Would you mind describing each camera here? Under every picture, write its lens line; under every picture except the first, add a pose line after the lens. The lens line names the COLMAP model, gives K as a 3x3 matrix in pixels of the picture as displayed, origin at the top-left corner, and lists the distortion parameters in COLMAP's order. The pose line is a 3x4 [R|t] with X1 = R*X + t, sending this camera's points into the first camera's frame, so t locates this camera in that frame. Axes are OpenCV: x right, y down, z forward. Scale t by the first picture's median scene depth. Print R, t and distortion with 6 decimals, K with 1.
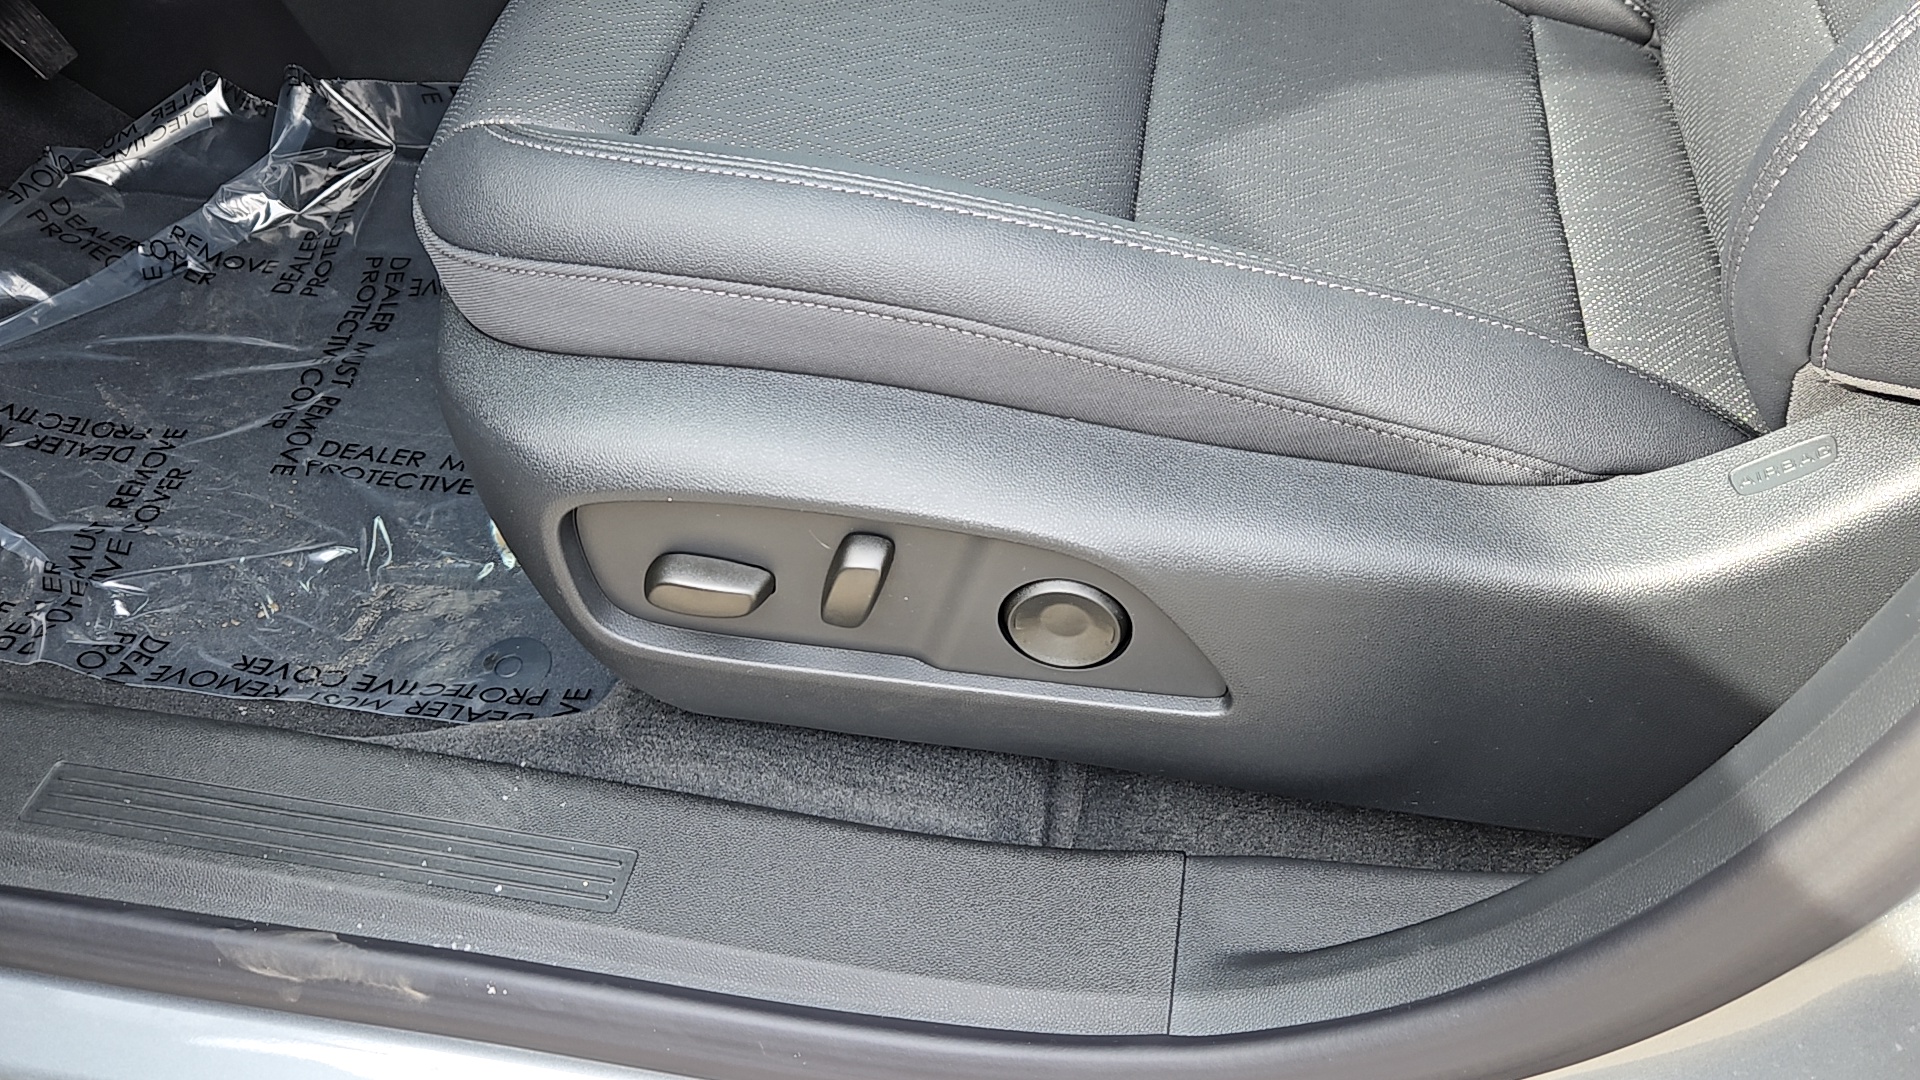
lens RADIAL K [[1623.7, 0, 961.5], [0, 1623.7, 546.3], [0, 0, 1]] dist [-0.001317, -0.002580]
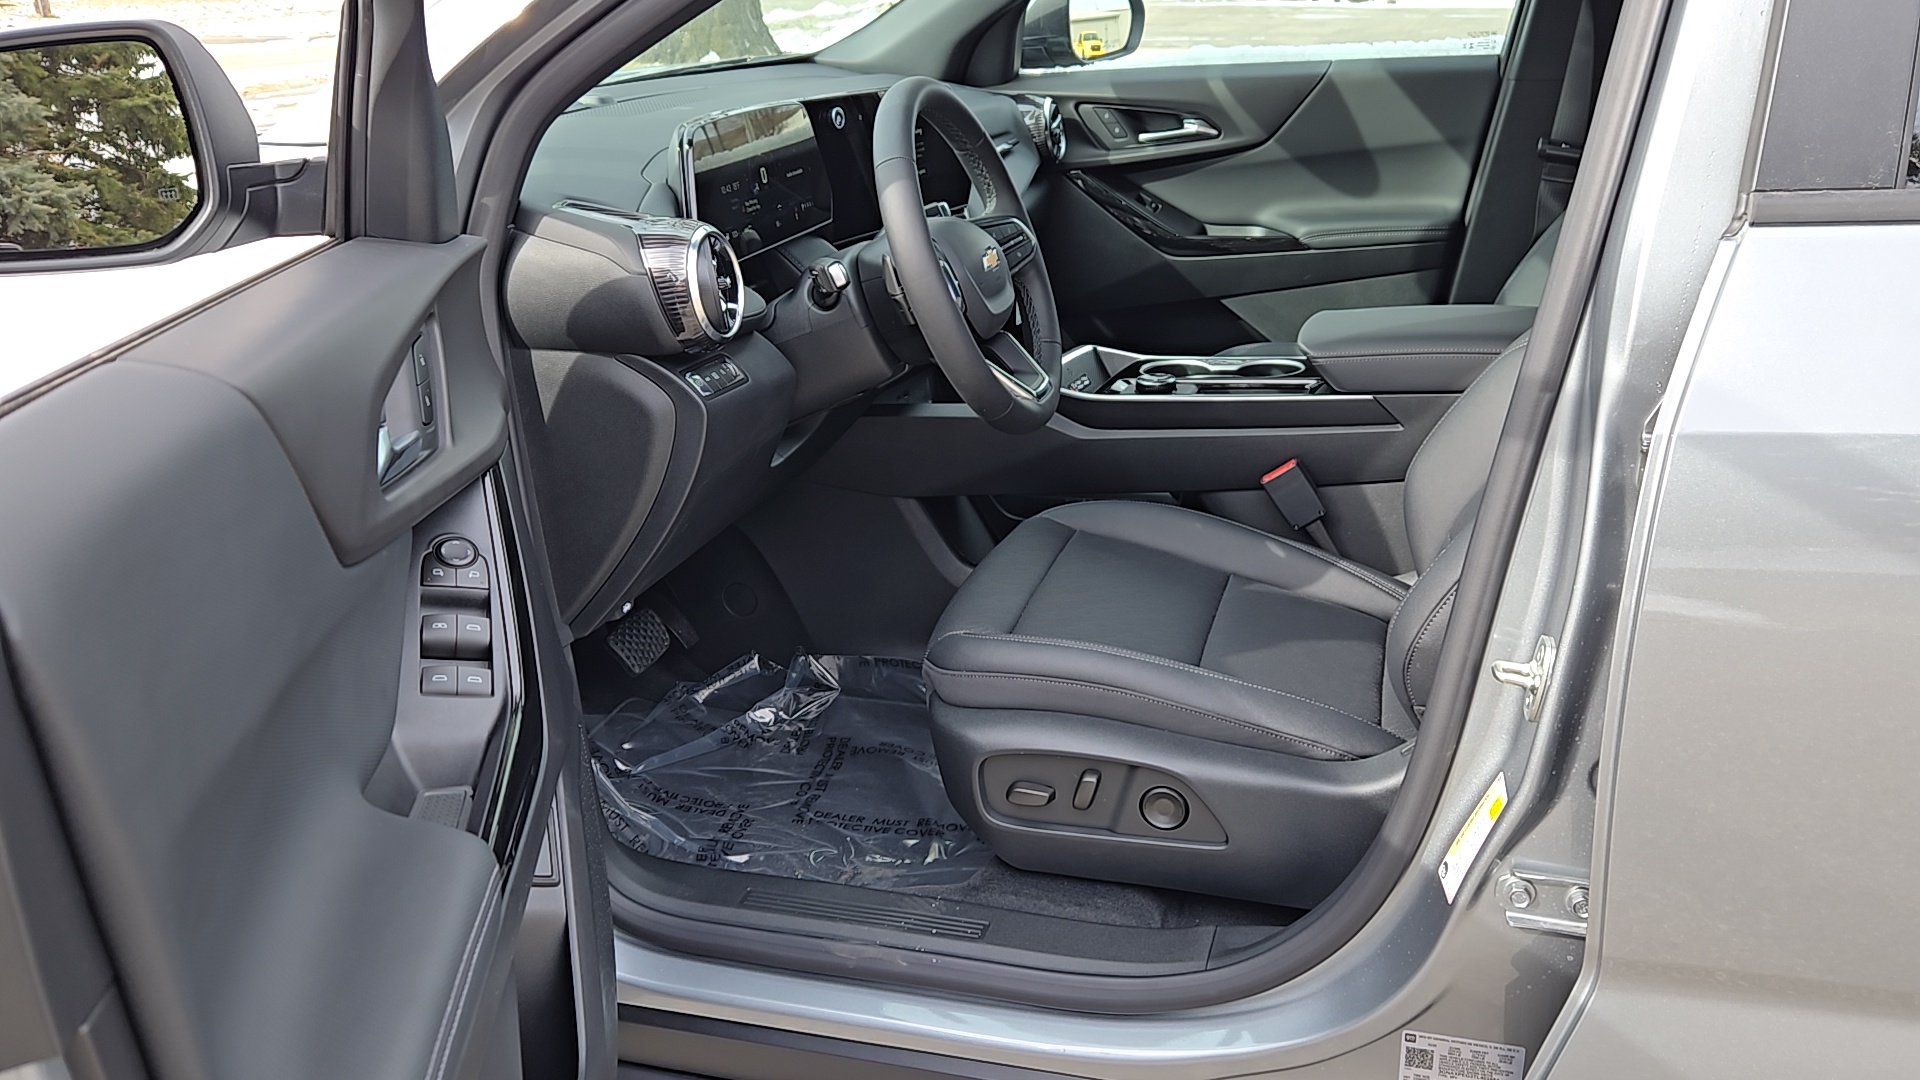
lens RADIAL K [[1623.7, 0, 961.5], [0, 1623.7, 546.3], [0, 0, 1]] dist [-0.001317, -0.002580]
pose [[0.993998, 0.012390, -0.108697, 0.010613], [-0.056049, 0.910940, -0.408714, 0.471142], [0.093953, 0.412354, 0.906166, -1.008160]]
